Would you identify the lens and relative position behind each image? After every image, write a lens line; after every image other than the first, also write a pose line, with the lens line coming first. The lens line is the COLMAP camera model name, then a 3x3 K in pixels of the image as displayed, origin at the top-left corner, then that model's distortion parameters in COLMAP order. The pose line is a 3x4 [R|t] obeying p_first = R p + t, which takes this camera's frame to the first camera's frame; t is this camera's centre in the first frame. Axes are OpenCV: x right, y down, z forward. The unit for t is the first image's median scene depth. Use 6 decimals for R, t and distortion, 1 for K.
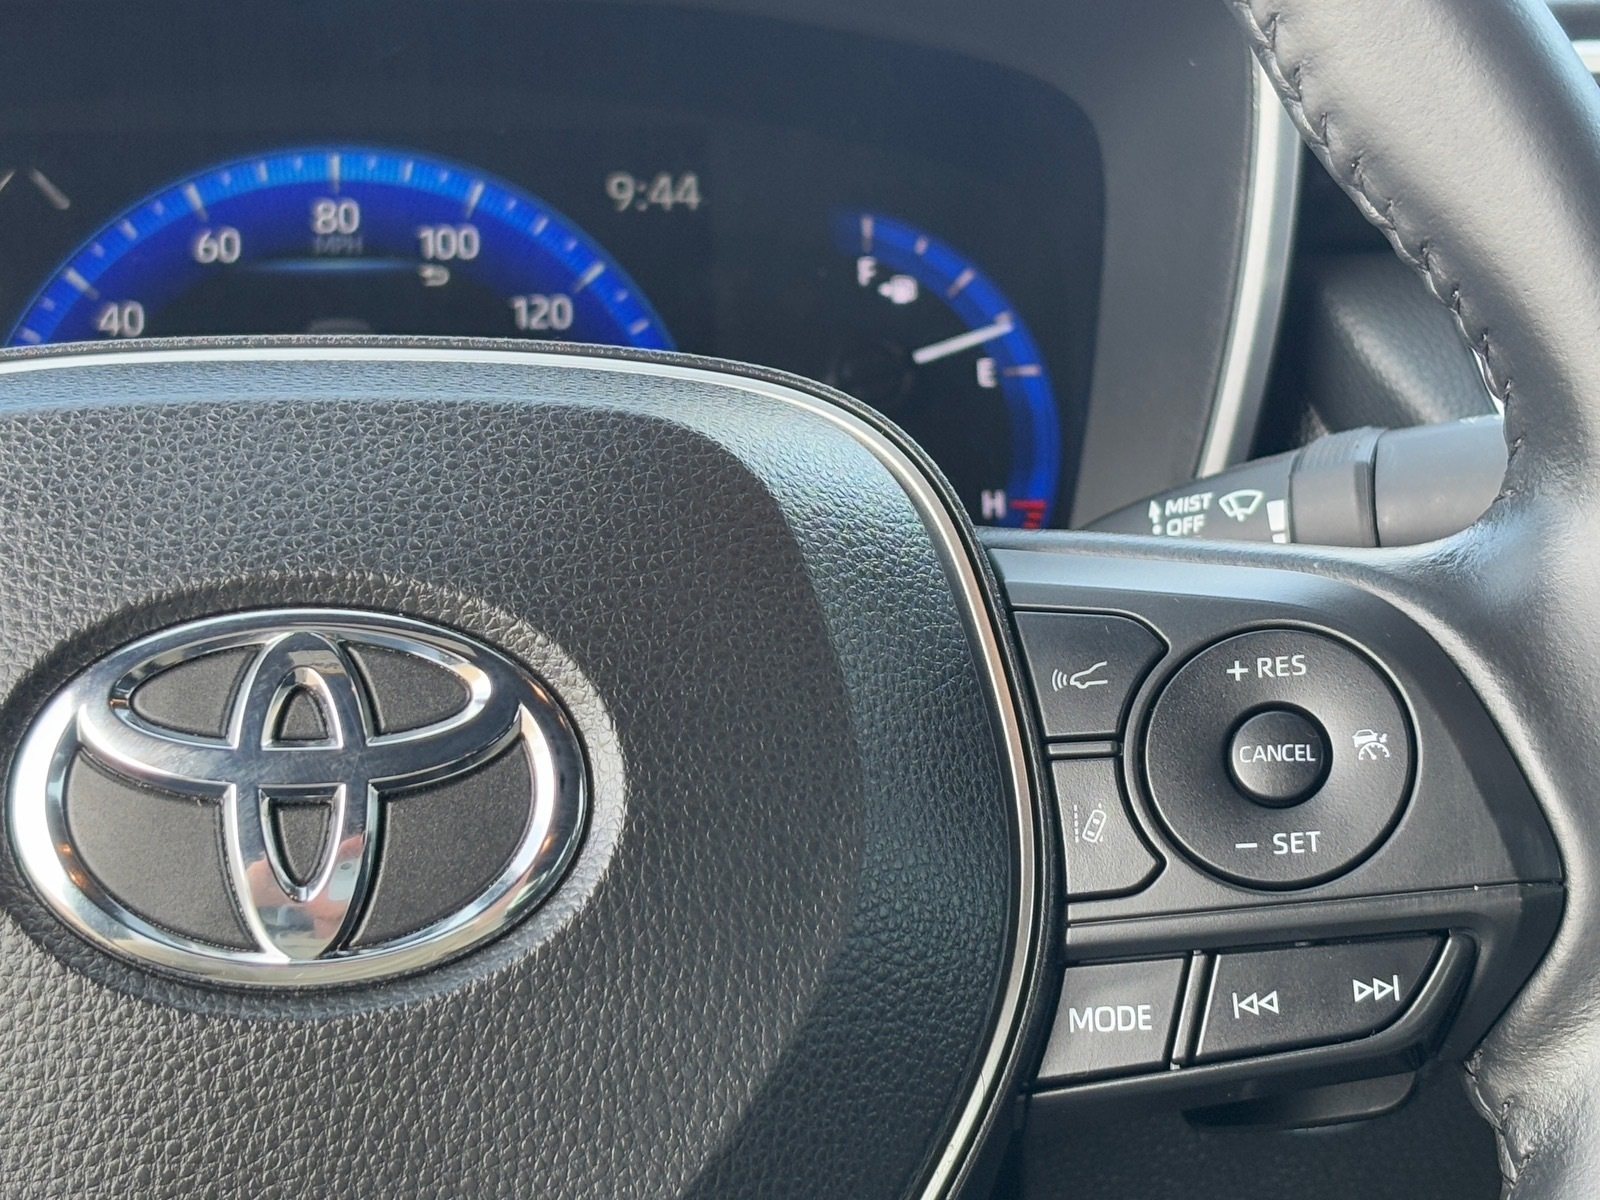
lens RADIAL K [[3590.2, 0, 872.3], [0, 3590.2, 574.5], [0, 0, 1]] dist [0.126198, 0.000000]
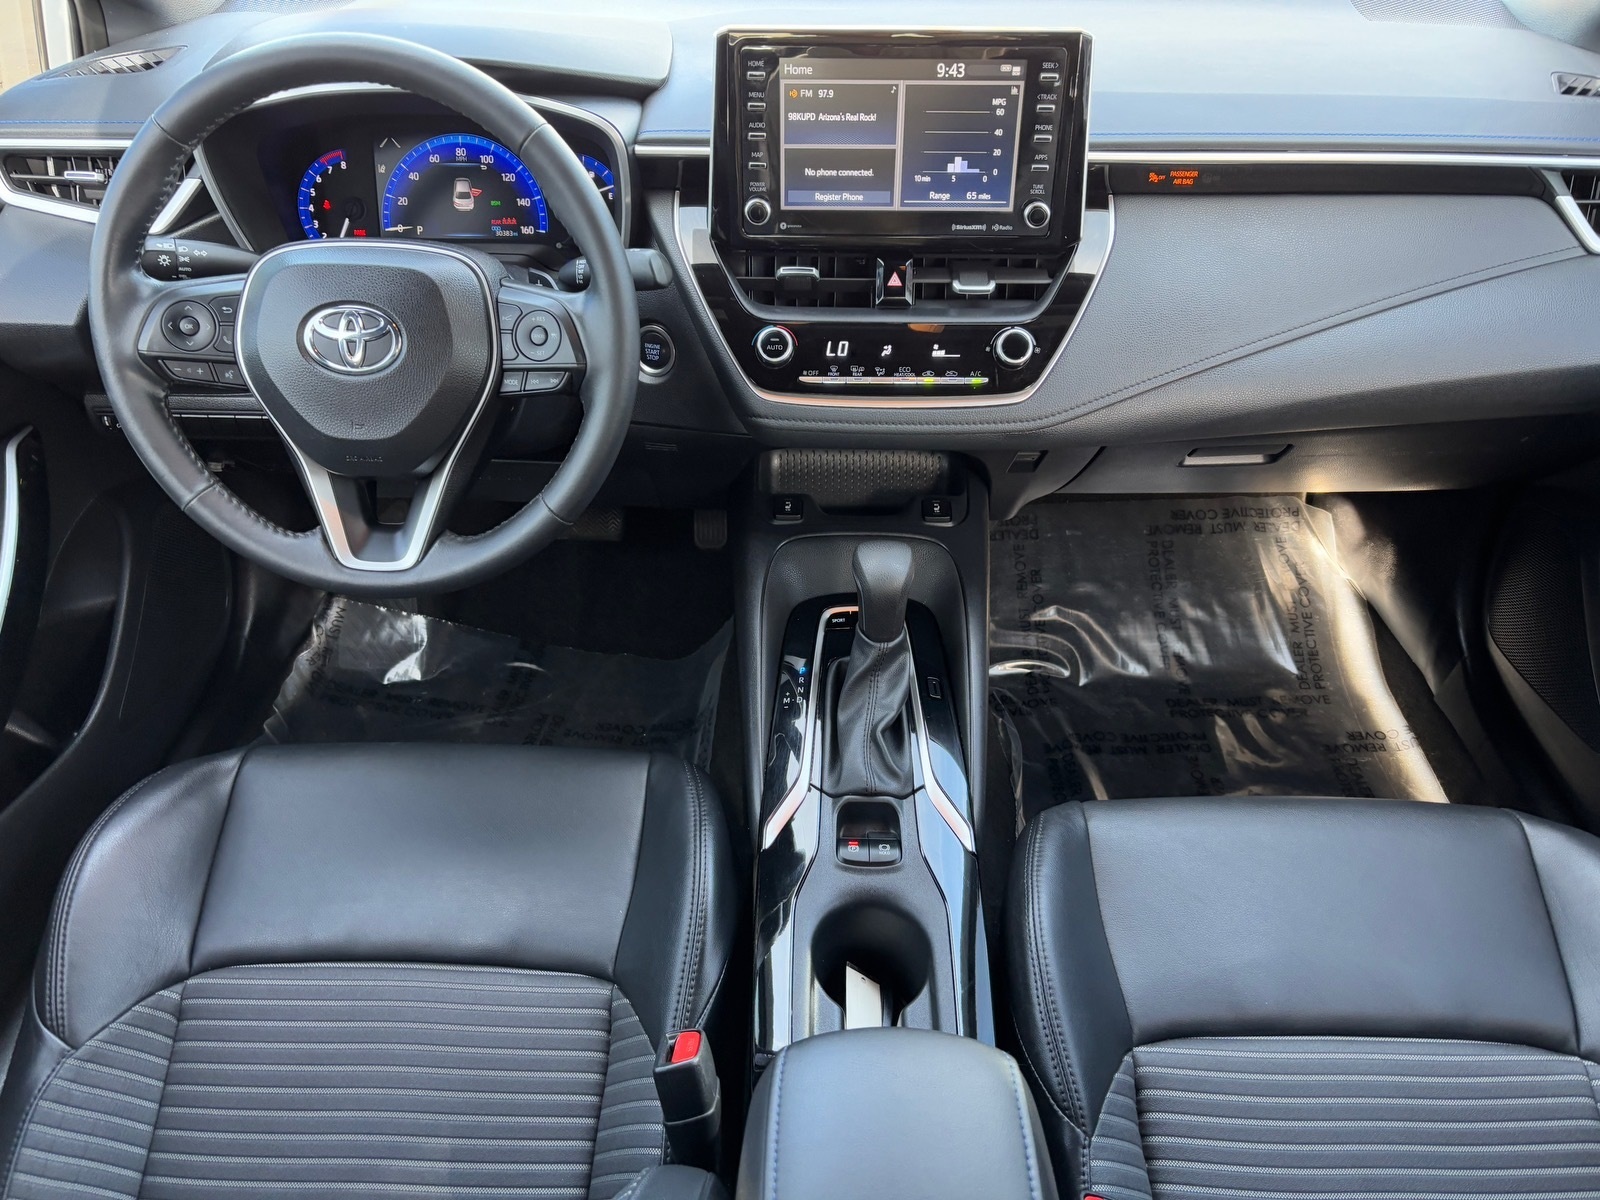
lens RADIAL K [[1212.2, 0, 804.6], [0, 1212.2, 611.0], [0, 0, 1]] dist [0.032430, -0.043324]
pose [[0.989997, 0.089509, -0.109062, 0.747426], [-0.036781, 0.910000, 0.412972, -0.345547], [0.136211, -0.404830, 0.904190, -0.779689]]
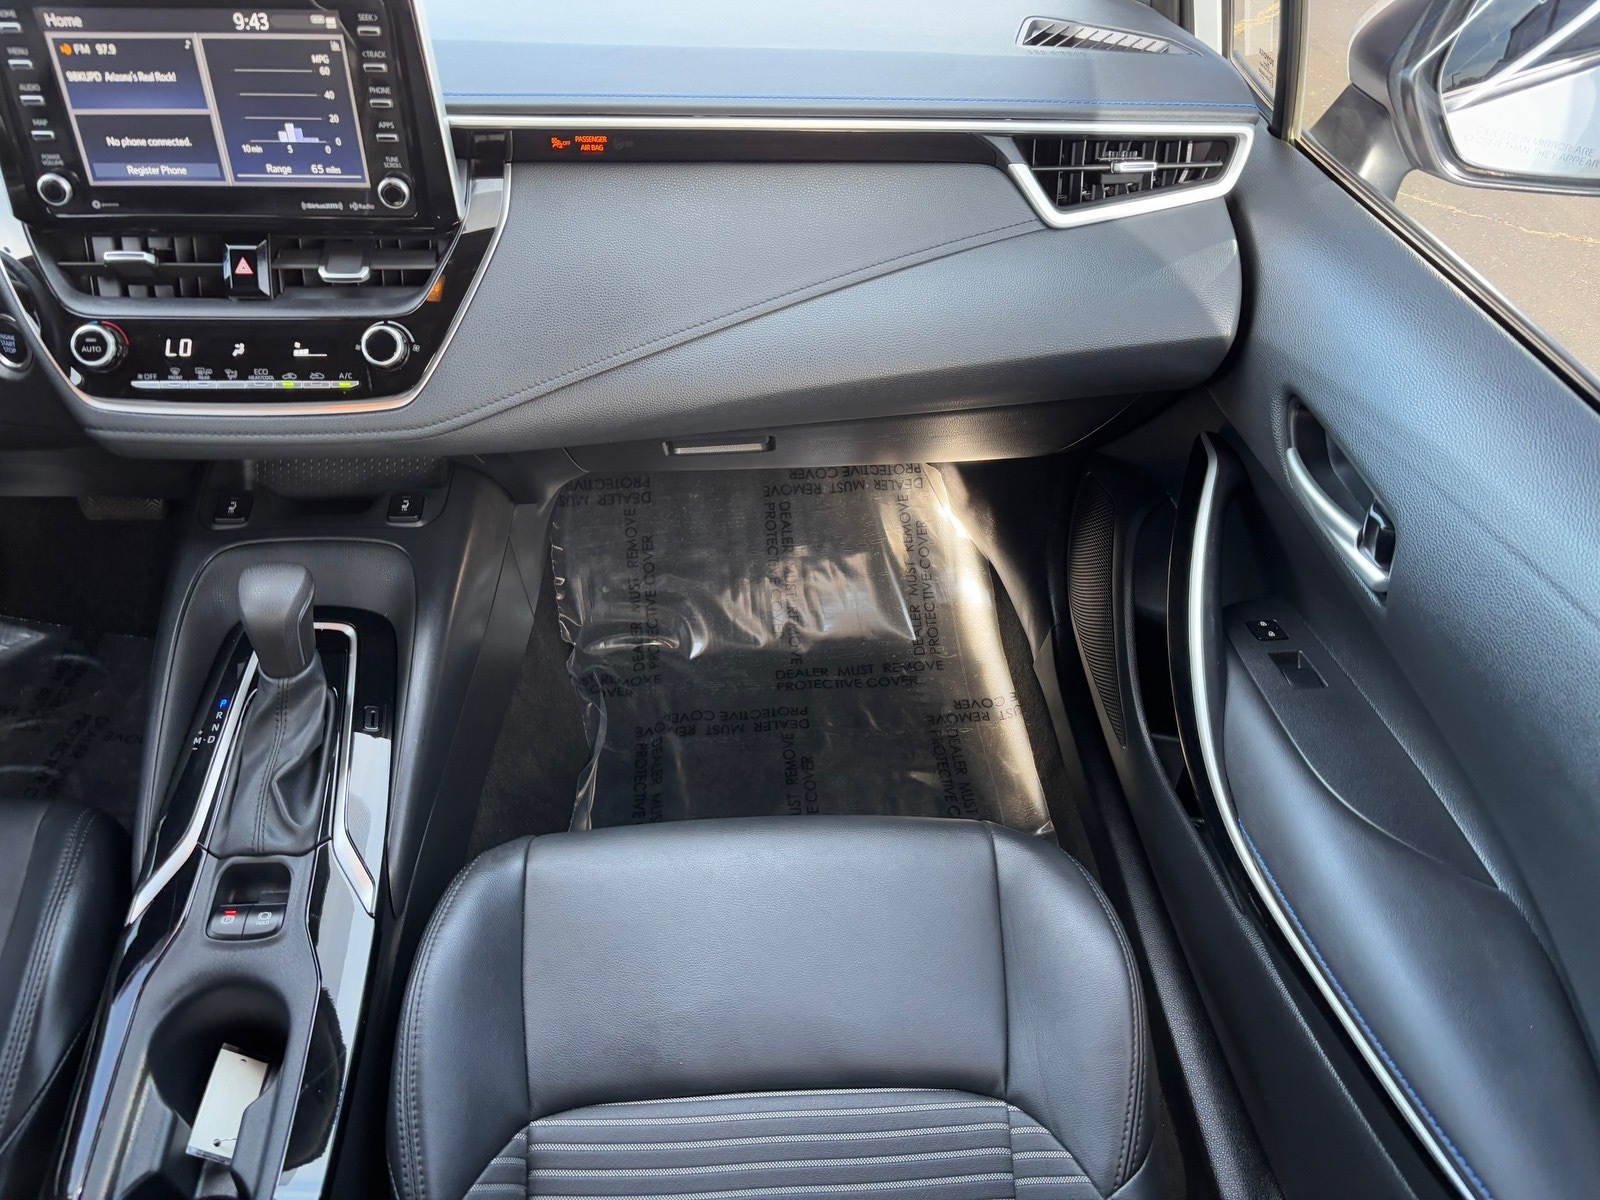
lens RADIAL K [[1212.2, 0, 803.0], [0, 1212.2, 594.7], [0, 0, 1]] dist [0.032430, -0.043324]
pose [[0.997573, 0.066499, -0.020639, 1.509642], [-0.048511, 0.876422, 0.479093, -0.482222], [0.049947, -0.476929, 0.877521, -0.407493]]
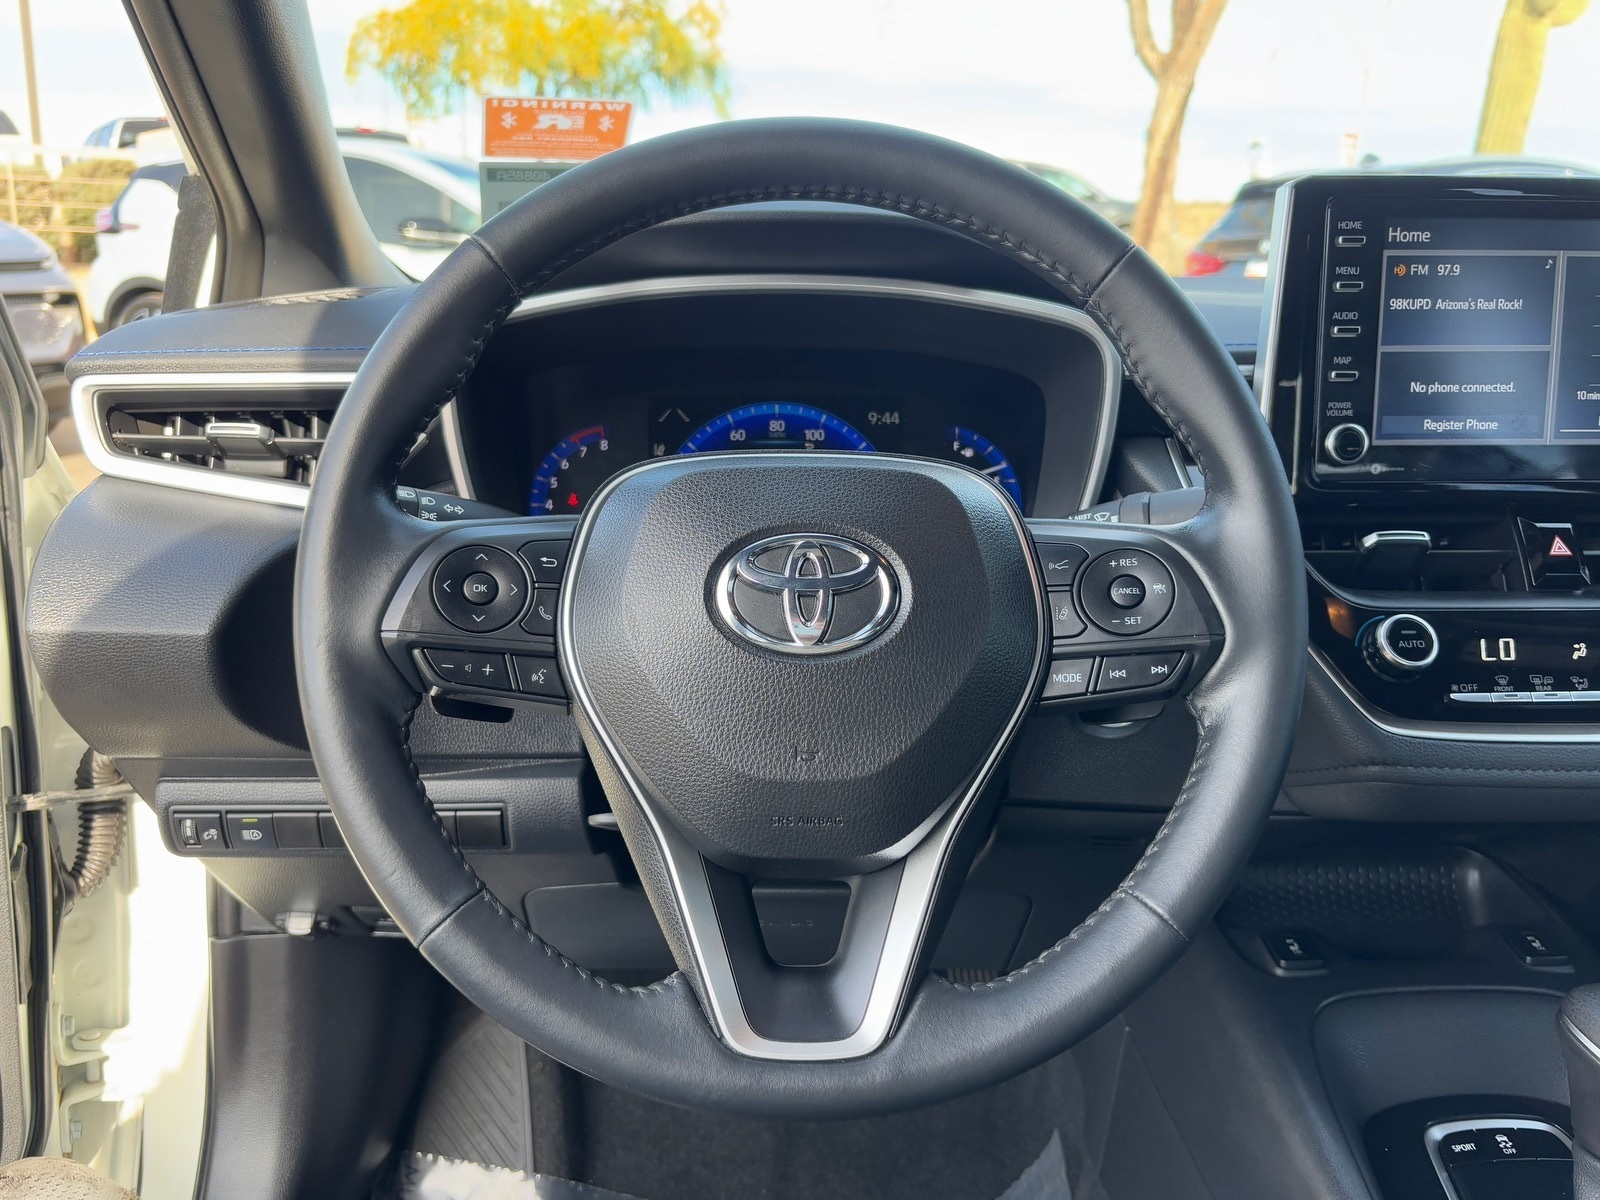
lens RADIAL K [[1281.2, 0, 787.0], [0, 1281.2, 616.5], [0, 0, 1]] dist [0.027097, -0.035874]
pose [[0.996255, 0.023719, -0.083152, -0.078318], [-0.021786, 0.999473, 0.024074, 0.051116], [0.083679, -0.022172, 0.996246, -0.083729]]
